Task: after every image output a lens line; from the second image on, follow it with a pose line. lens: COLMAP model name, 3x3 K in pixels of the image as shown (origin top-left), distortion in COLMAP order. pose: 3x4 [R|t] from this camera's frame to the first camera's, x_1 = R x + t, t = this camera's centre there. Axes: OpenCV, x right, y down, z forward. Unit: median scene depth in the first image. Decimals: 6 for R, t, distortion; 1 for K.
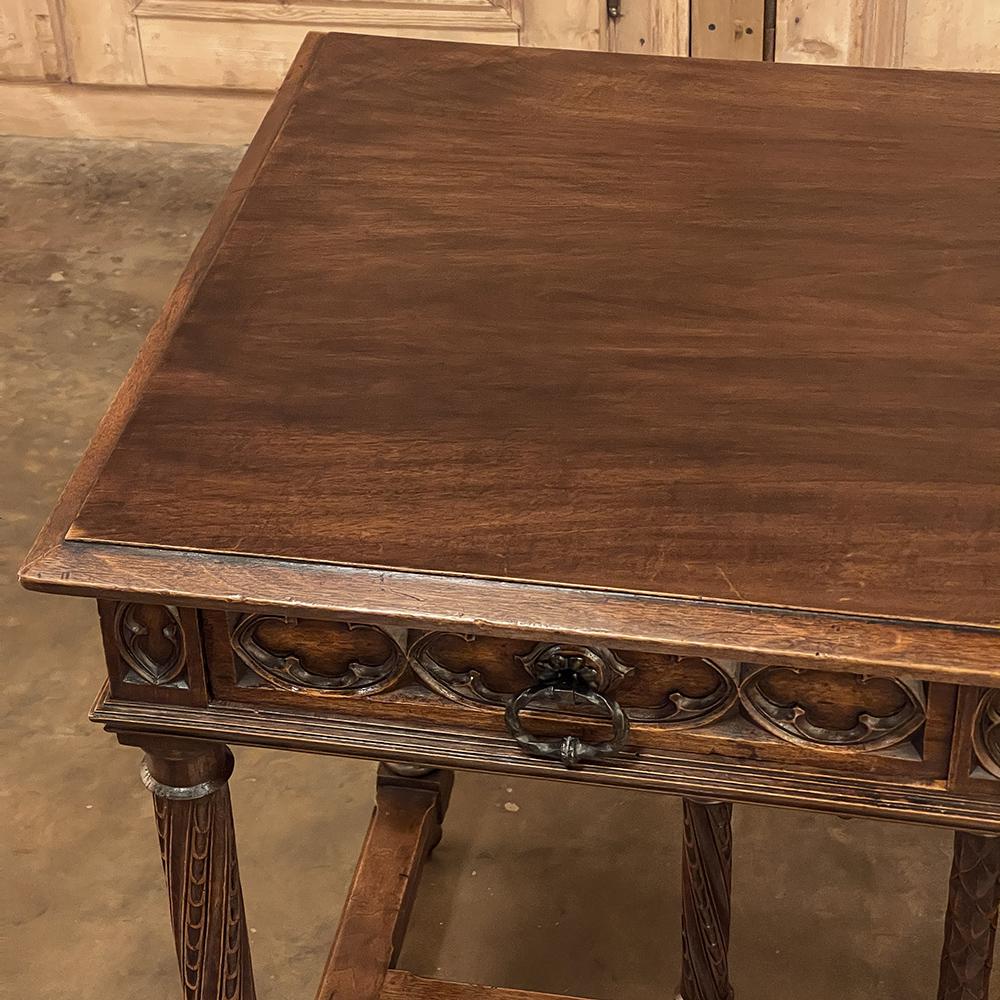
lens RADIAL K [[2407.7, 0, 500.0], [0, 2407.7, 500.0], [0, 0, 1]] dist [0.037821, 0.197006]
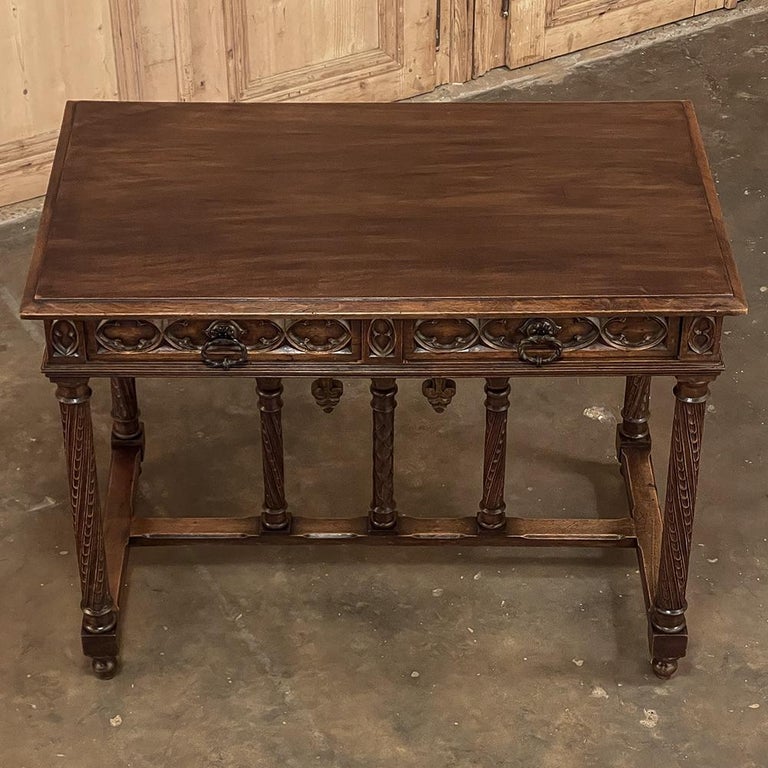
lens RADIAL K [[1849.1, 0, 384.0], [0, 1849.1, 384.0], [0, 0, 1]] dist [0.037821, 0.197006]
pose [[0.978380, -0.091807, 0.185320, -0.181369], [0.093716, 0.995598, -0.001550, 0.143892], [-0.184362, 0.018884, 0.982677, -1.065713]]
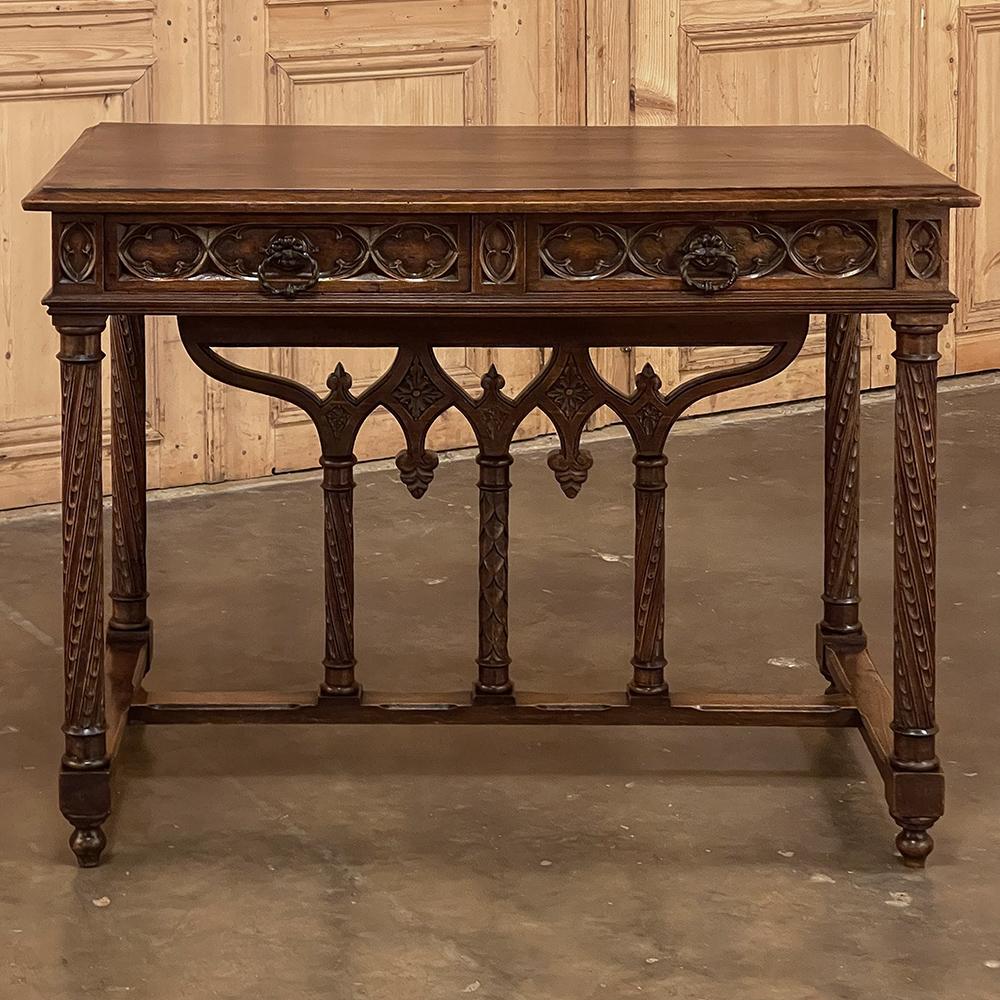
lens RADIAL K [[2575.8, 0, 444.3], [0, 2575.8, 441.9], [0, 0, 1]] dist [0.111963, -0.317154]
pose [[0.976387, 0.005464, 0.215959, -0.306386], [0.099856, 0.875056, -0.473609, 1.232221], [-0.191564, 0.483991, 0.853848, -0.807846]]
